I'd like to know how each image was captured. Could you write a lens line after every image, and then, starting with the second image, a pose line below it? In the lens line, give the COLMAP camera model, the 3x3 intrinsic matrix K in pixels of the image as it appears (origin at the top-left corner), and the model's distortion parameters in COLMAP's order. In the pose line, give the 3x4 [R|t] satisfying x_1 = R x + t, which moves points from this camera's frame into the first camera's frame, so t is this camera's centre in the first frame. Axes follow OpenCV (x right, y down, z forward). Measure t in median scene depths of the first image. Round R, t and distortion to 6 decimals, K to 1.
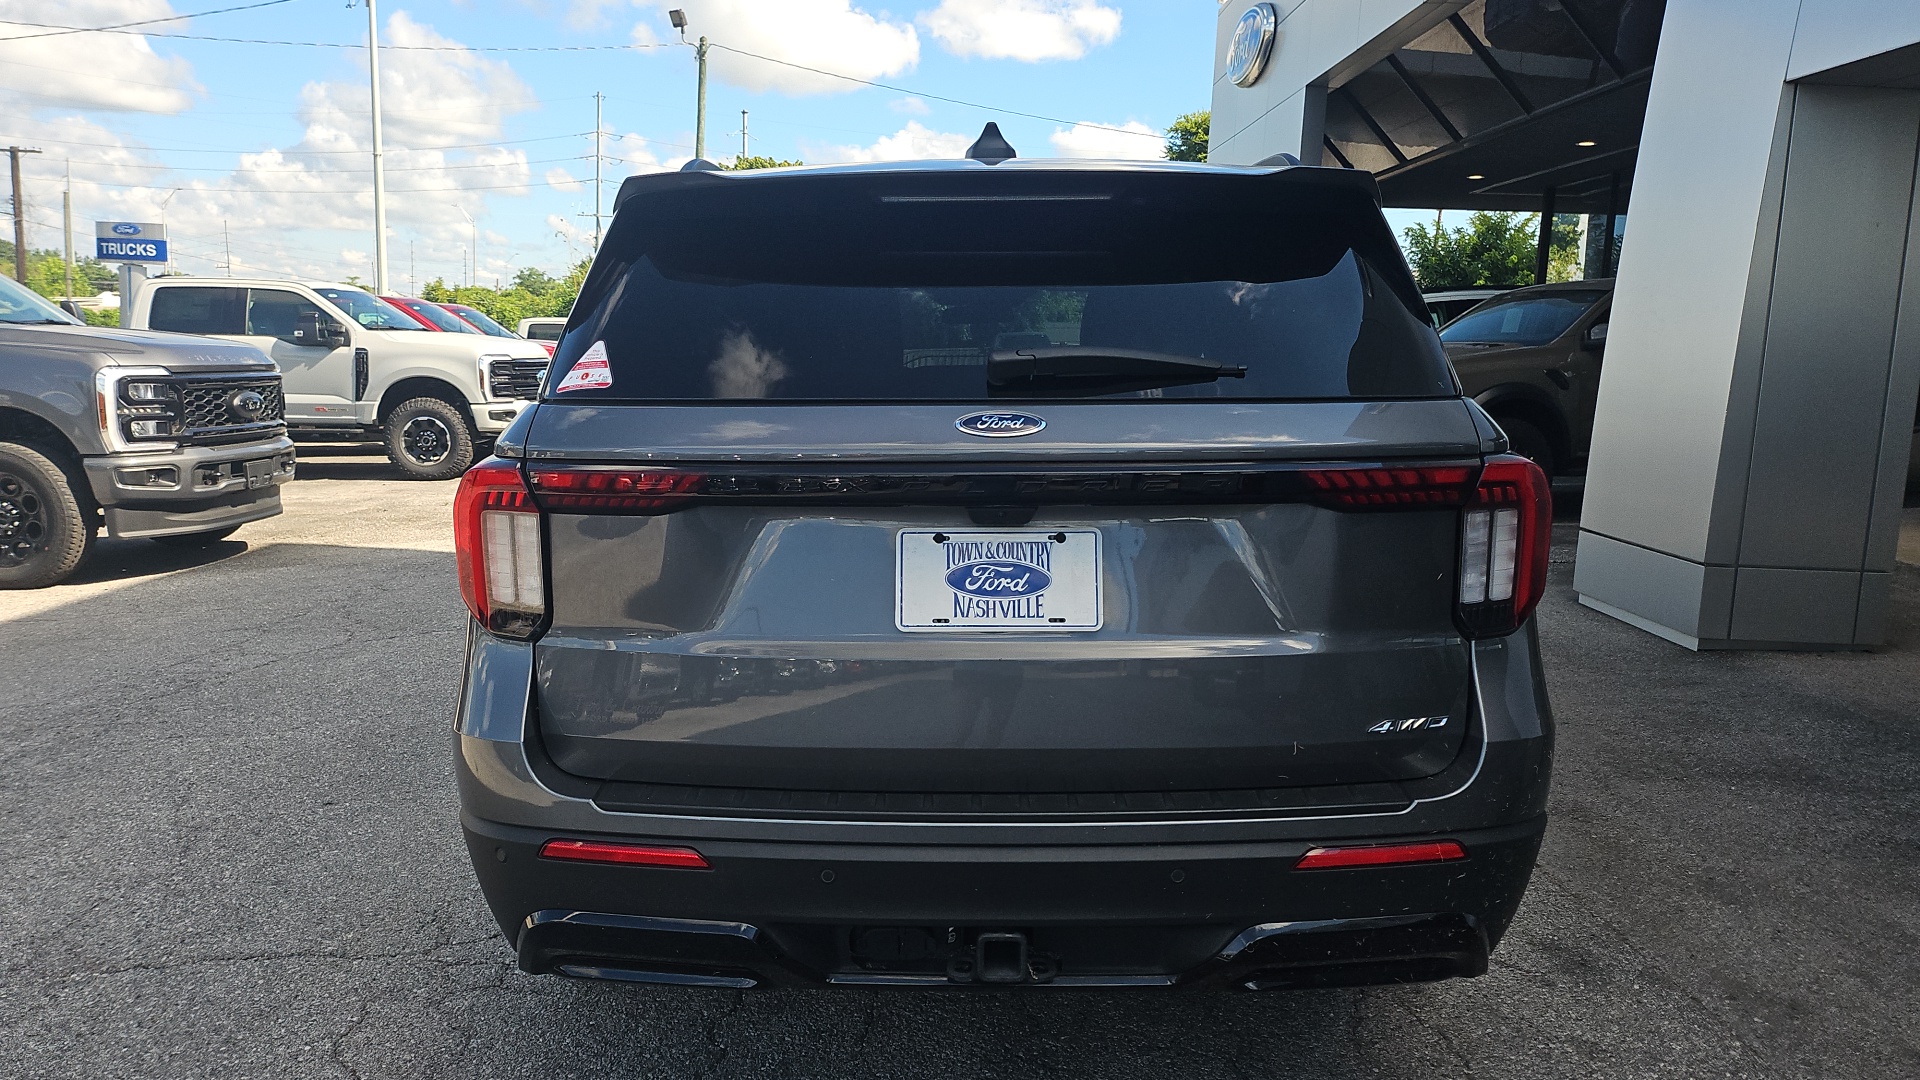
lens RADIAL K [[1324.9, 0, 951.7], [0, 1324.9, 543.0], [0, 0, 1]] dist [0.082645, -0.094472]
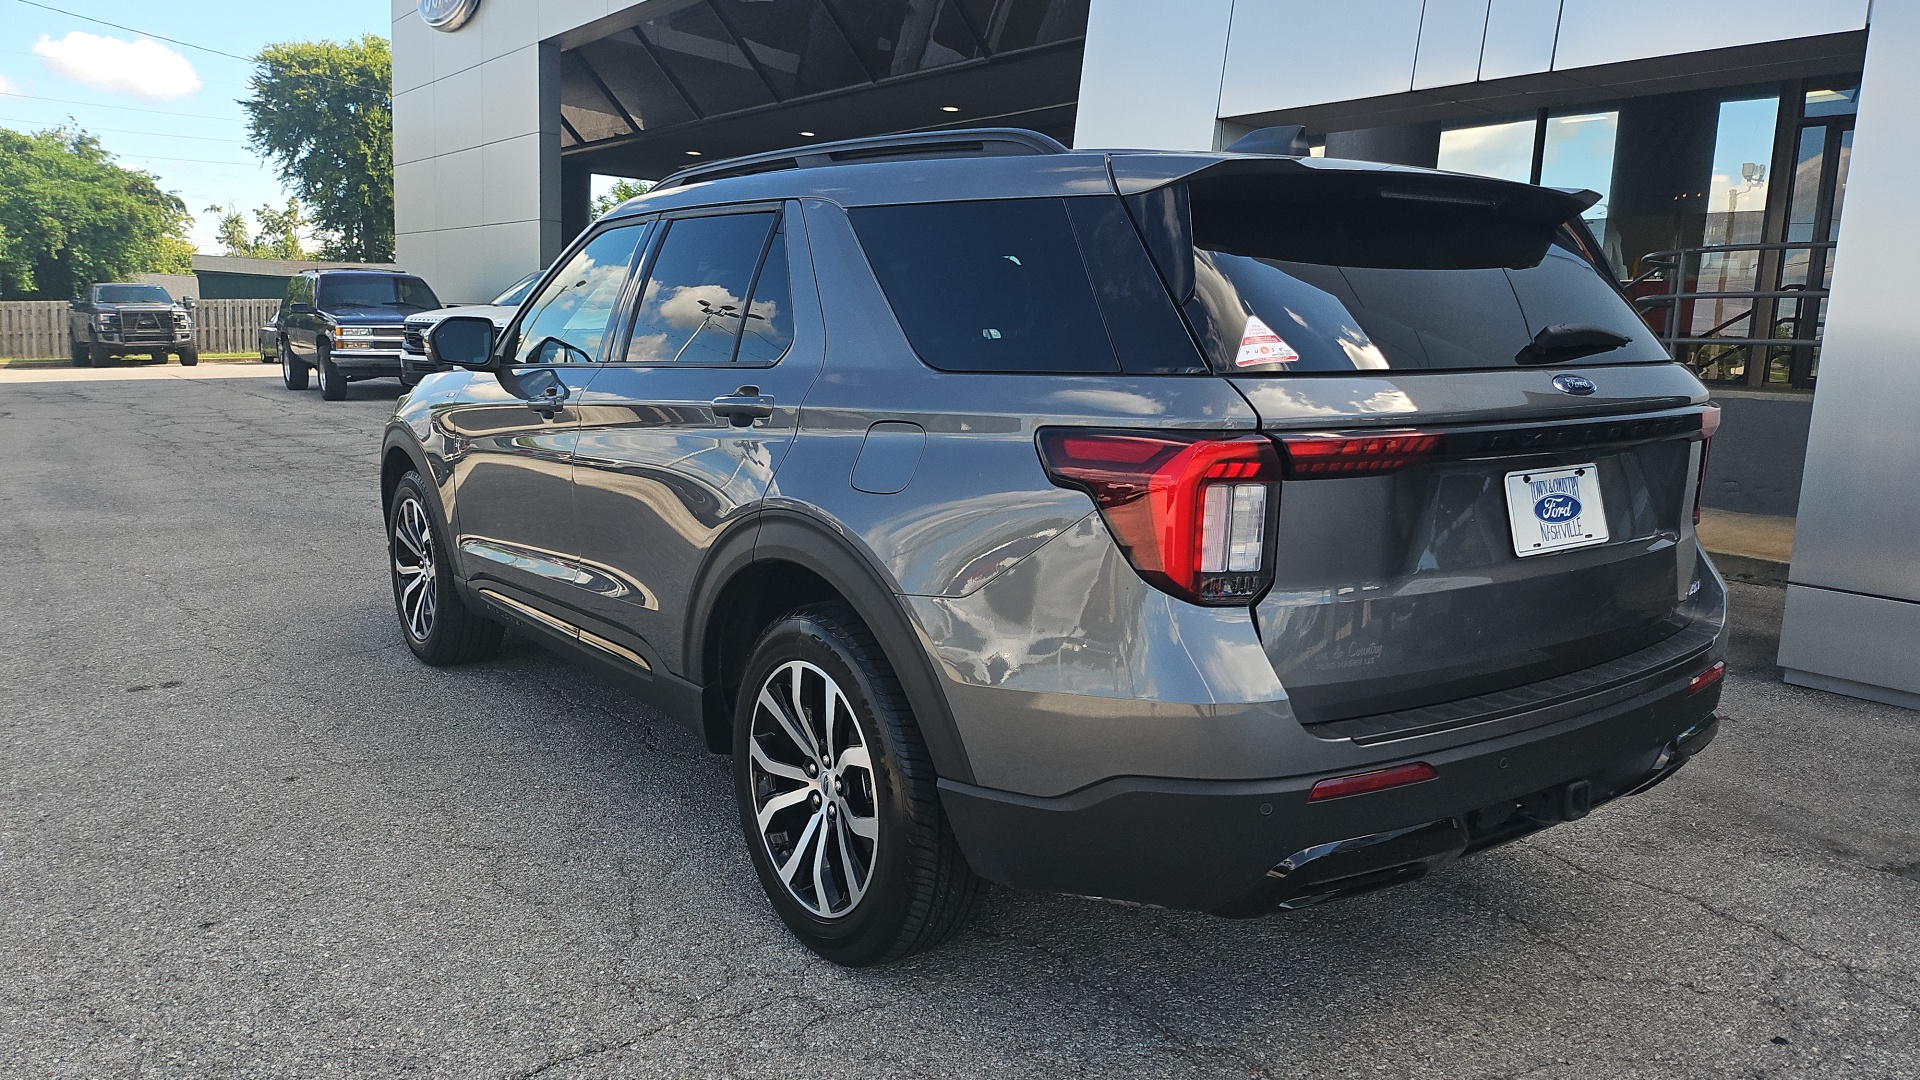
lens RADIAL K [[1324.9, 0, 951.7], [0, 1324.9, 543.0], [0, 0, 1]] dist [0.082645, -0.094472]
pose [[0.792449, -0.093503, 0.602729, -0.781214], [0.076835, 0.995611, 0.053430, -0.034070], [-0.605079, 0.003970, 0.796155, 0.216973]]
